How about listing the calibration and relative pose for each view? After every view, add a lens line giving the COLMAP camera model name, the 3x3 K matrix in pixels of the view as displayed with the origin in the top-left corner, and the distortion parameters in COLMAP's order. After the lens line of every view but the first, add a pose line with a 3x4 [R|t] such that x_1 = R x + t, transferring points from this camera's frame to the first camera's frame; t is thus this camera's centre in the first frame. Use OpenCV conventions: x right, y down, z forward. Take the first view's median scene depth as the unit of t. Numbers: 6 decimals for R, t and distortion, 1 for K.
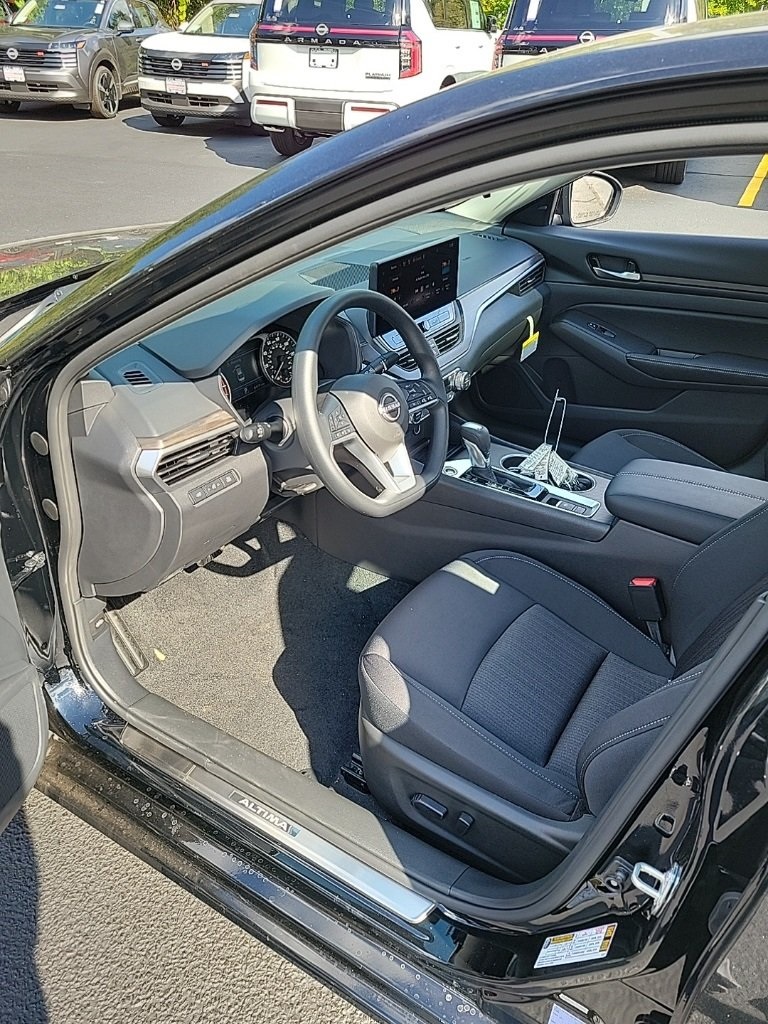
lens RADIAL K [[786.3, 0, 384.0], [0, 786.3, 512.0], [0, 0, 1]] dist [0.025394, -0.005623]
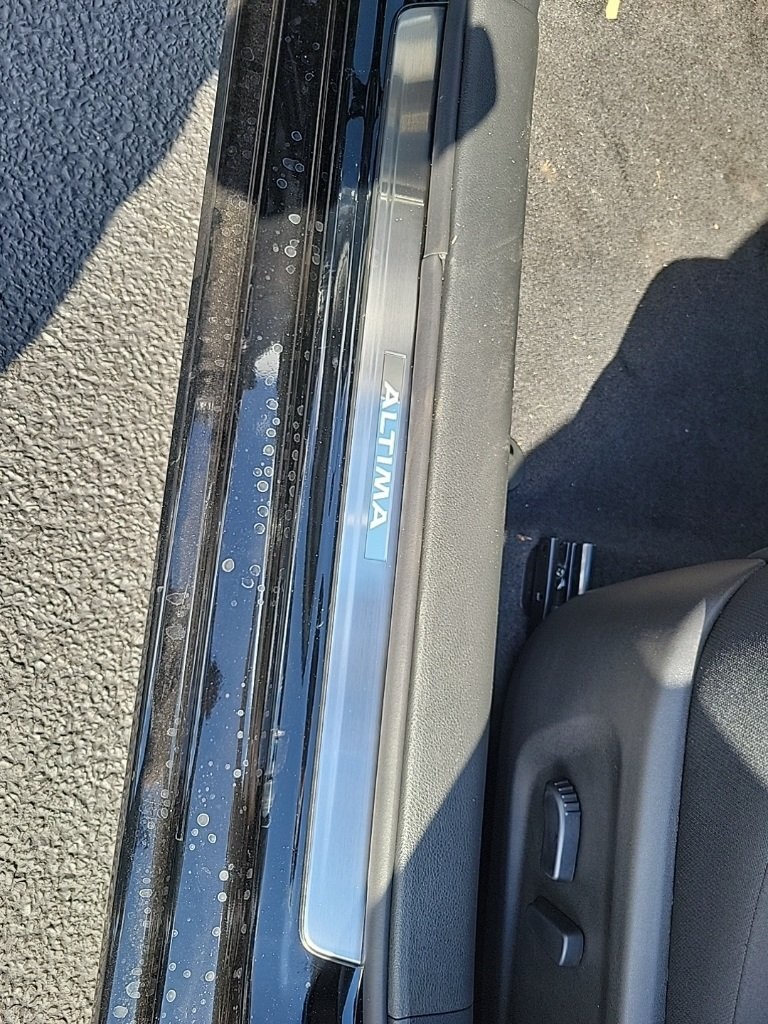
lens RADIAL K [[786.3, 0, 384.0], [0, 786.3, 512.0], [0, 0, 1]] dist [0.025394, -0.005623]
pose [[0.411122, 0.906052, 0.100239, -0.152175], [-0.783359, 0.294917, 0.547149, 0.154522], [0.466183, -0.303469, 0.831012, 0.598394]]
